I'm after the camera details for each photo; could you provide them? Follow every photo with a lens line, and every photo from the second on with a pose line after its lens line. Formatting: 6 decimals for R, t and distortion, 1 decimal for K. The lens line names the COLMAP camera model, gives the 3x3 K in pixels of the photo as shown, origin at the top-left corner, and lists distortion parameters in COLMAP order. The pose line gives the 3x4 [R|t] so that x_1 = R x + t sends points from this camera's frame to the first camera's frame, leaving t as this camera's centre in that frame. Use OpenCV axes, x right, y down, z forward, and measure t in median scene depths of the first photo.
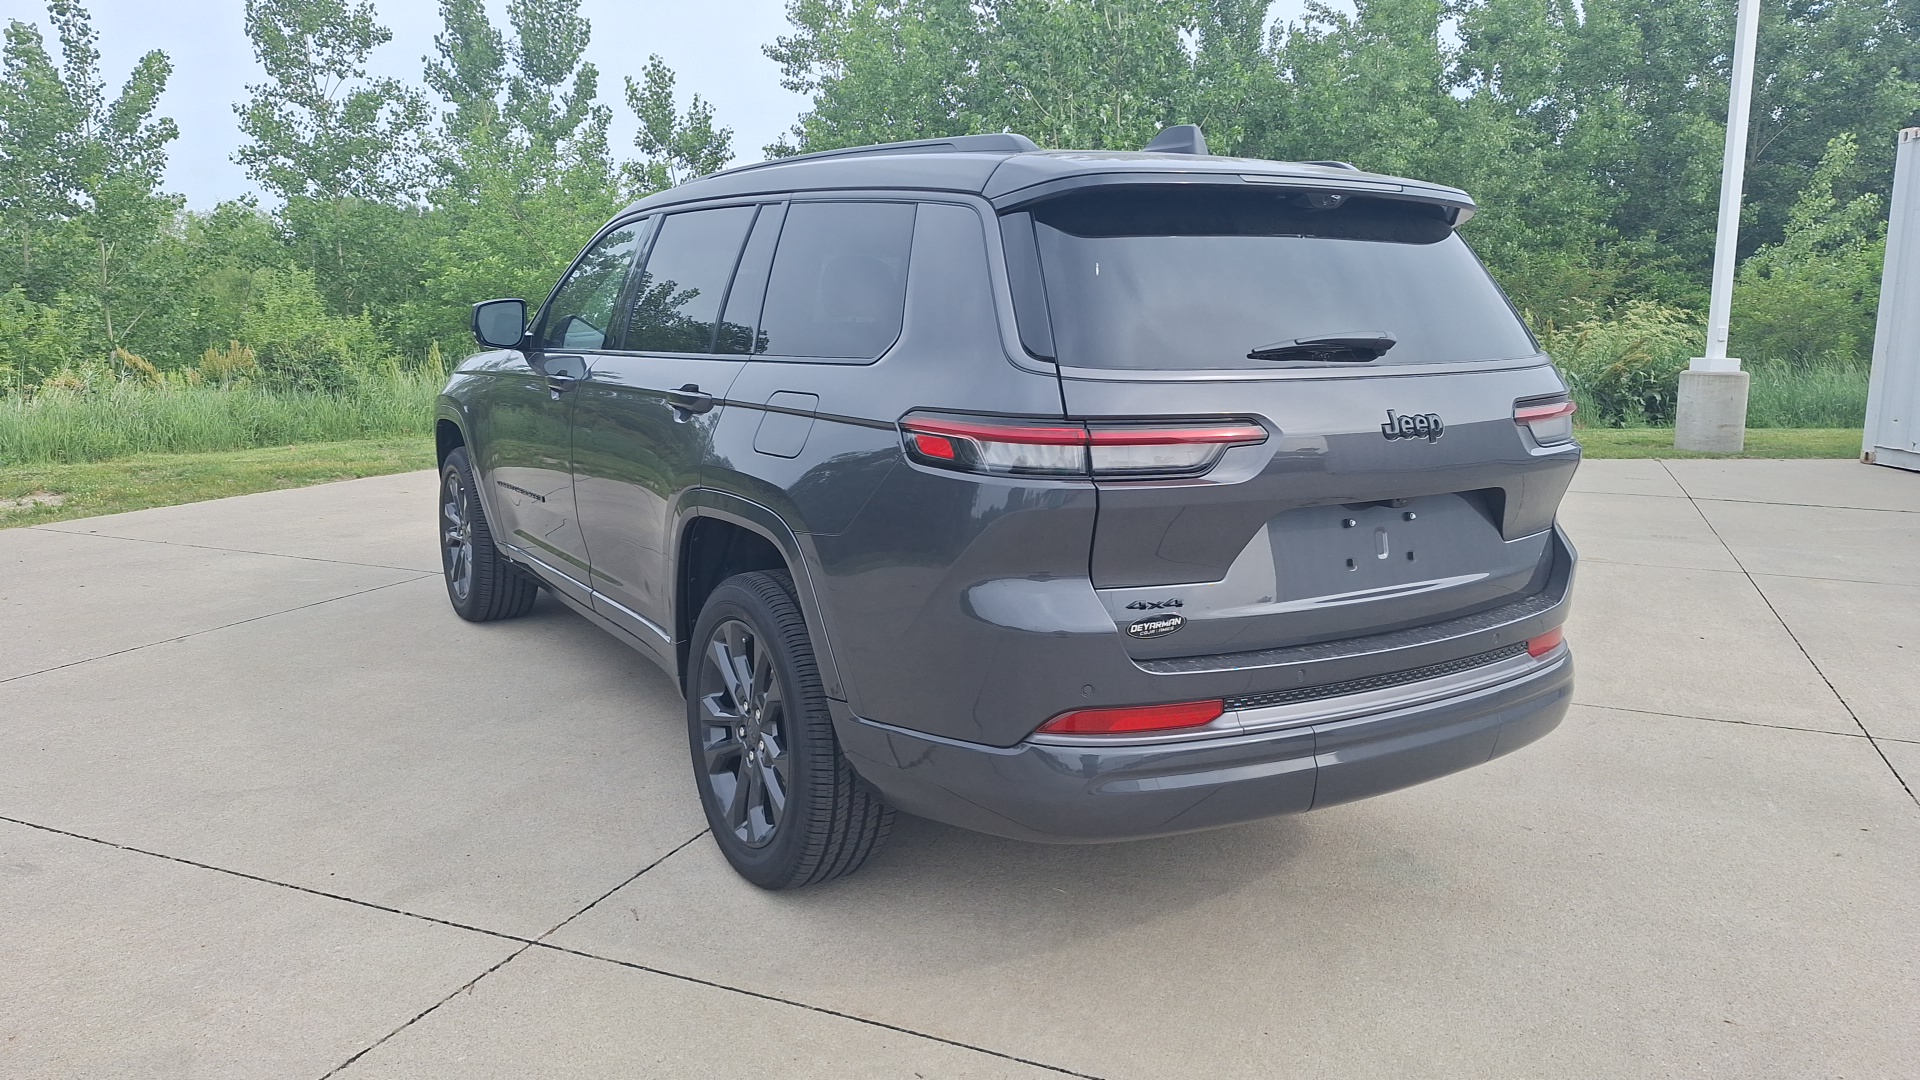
lens RADIAL K [[1346.9, 0, 909.1], [0, 1346.9, 525.5], [0, 0, 1]] dist [0.063310, -0.057316]
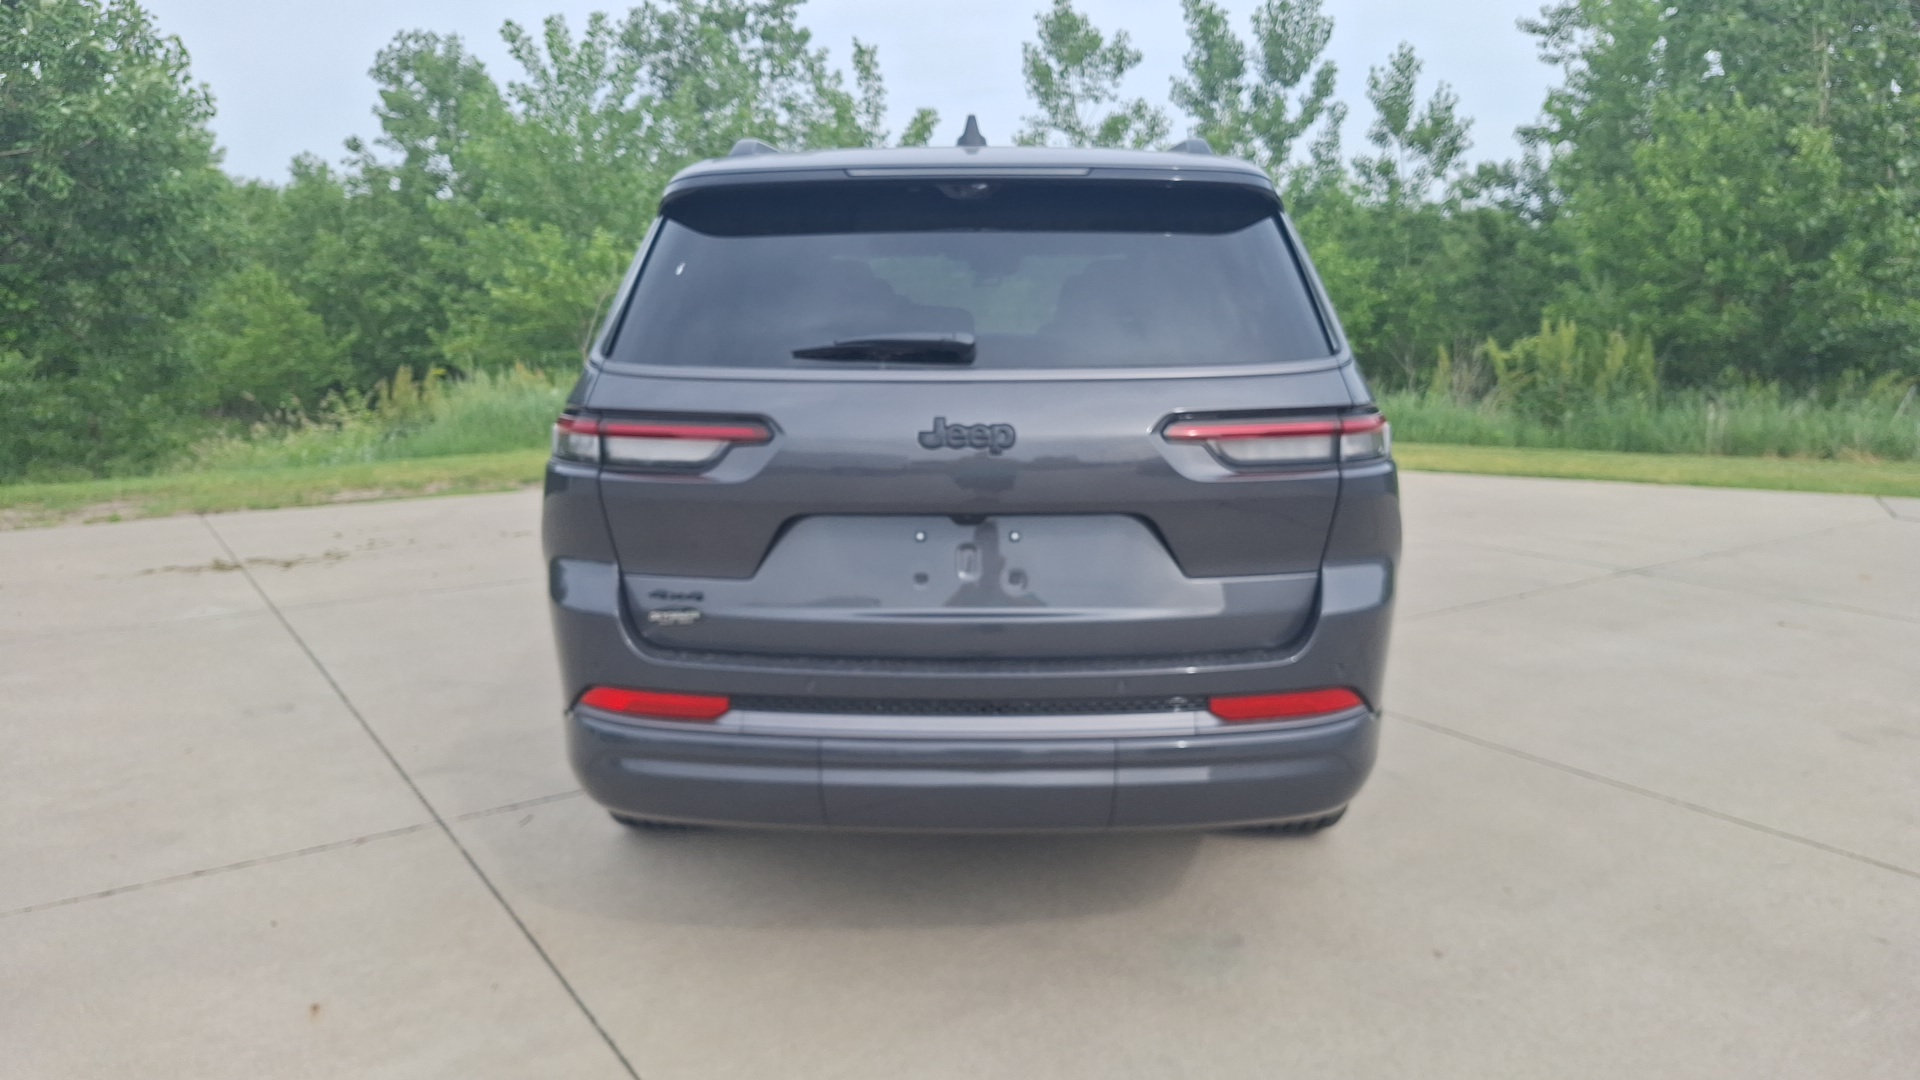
lens RADIAL K [[1346.9, 0, 963.2], [0, 1346.9, 531.1], [0, 0, 1]] dist [0.063310, -0.057316]
pose [[0.832919, 0.080560, -0.547500, 0.117202], [-0.079024, 0.996523, 0.026409, -0.004390], [0.547724, 0.021269, 0.836389, 0.032427]]
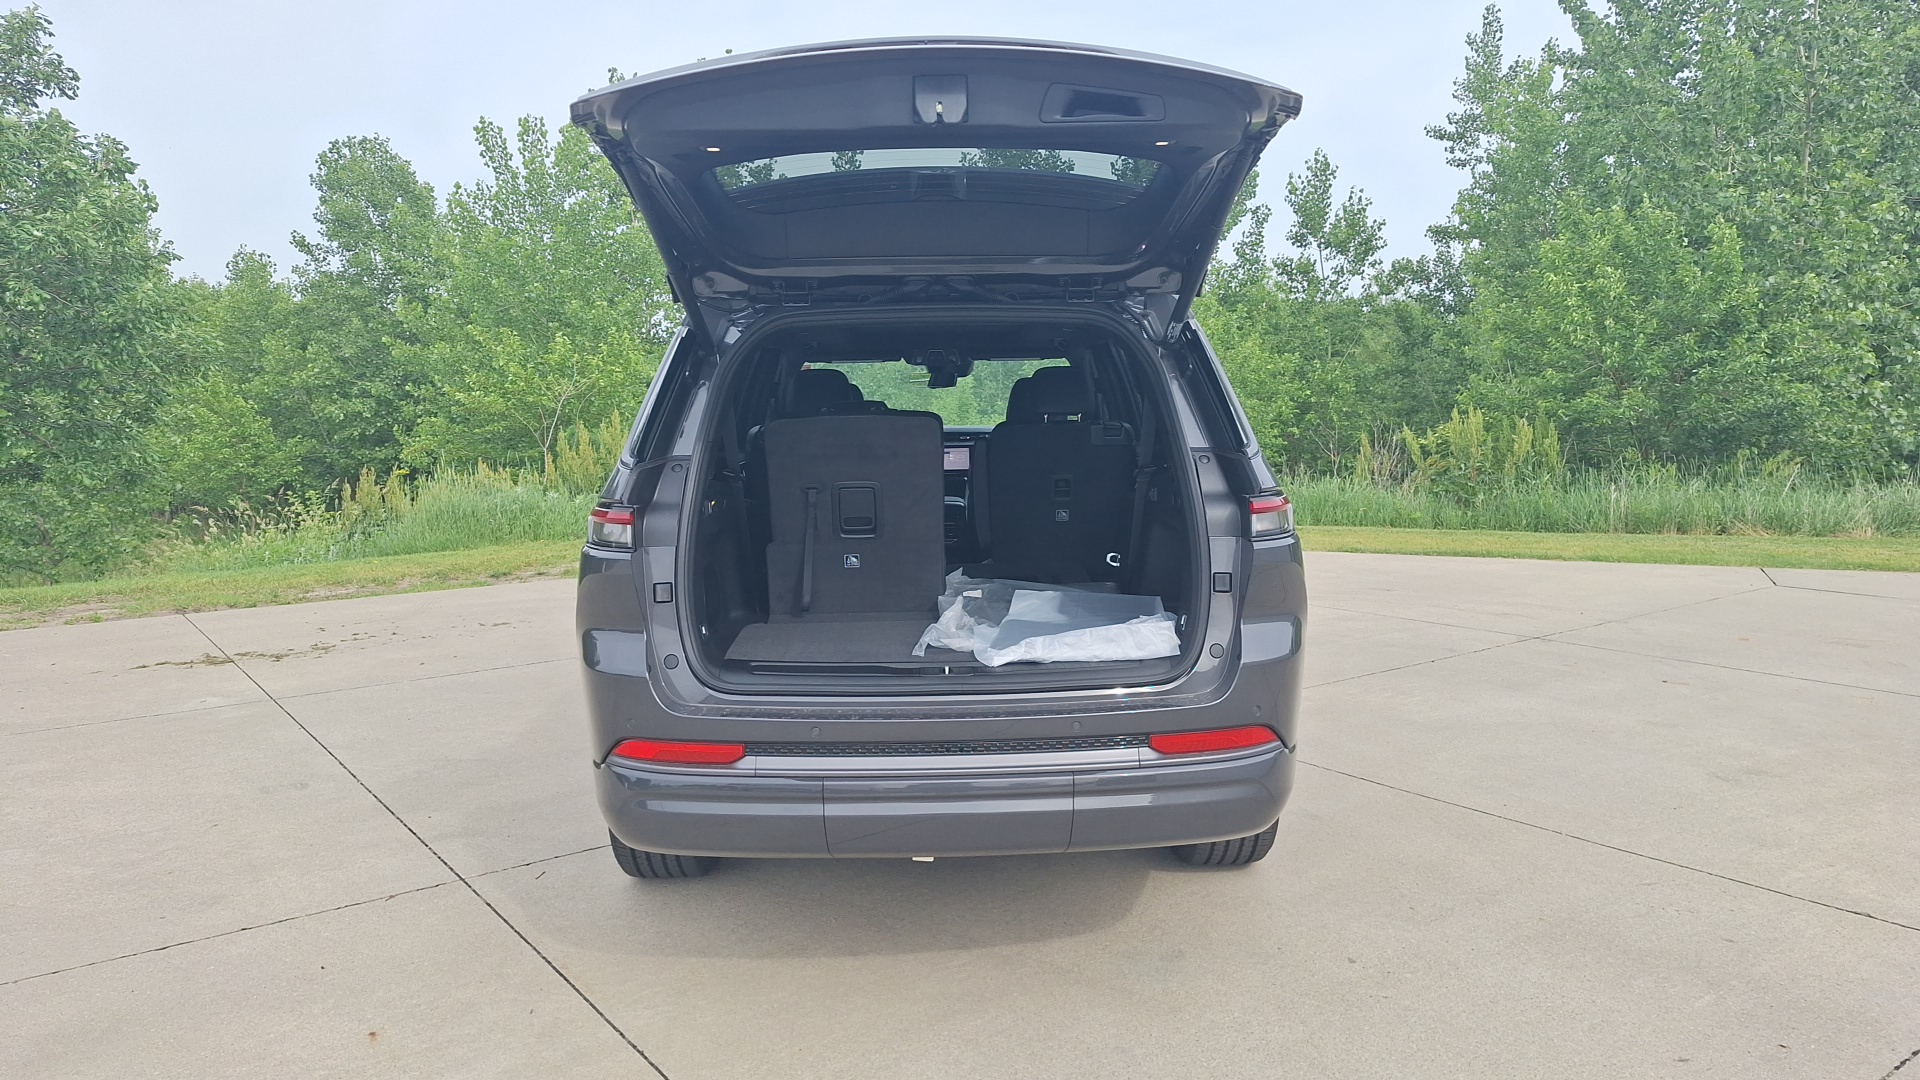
lens RADIAL K [[1346.9, 0, 951.9], [0, 1346.9, 550.8], [0, 0, 1]] dist [0.063310, -0.057316]
pose [[0.852392, 0.037368, -0.521566, 0.127250], [-0.061120, 0.997726, -0.028405, -0.002295], [0.519319, 0.056090, 0.852738, 0.010375]]
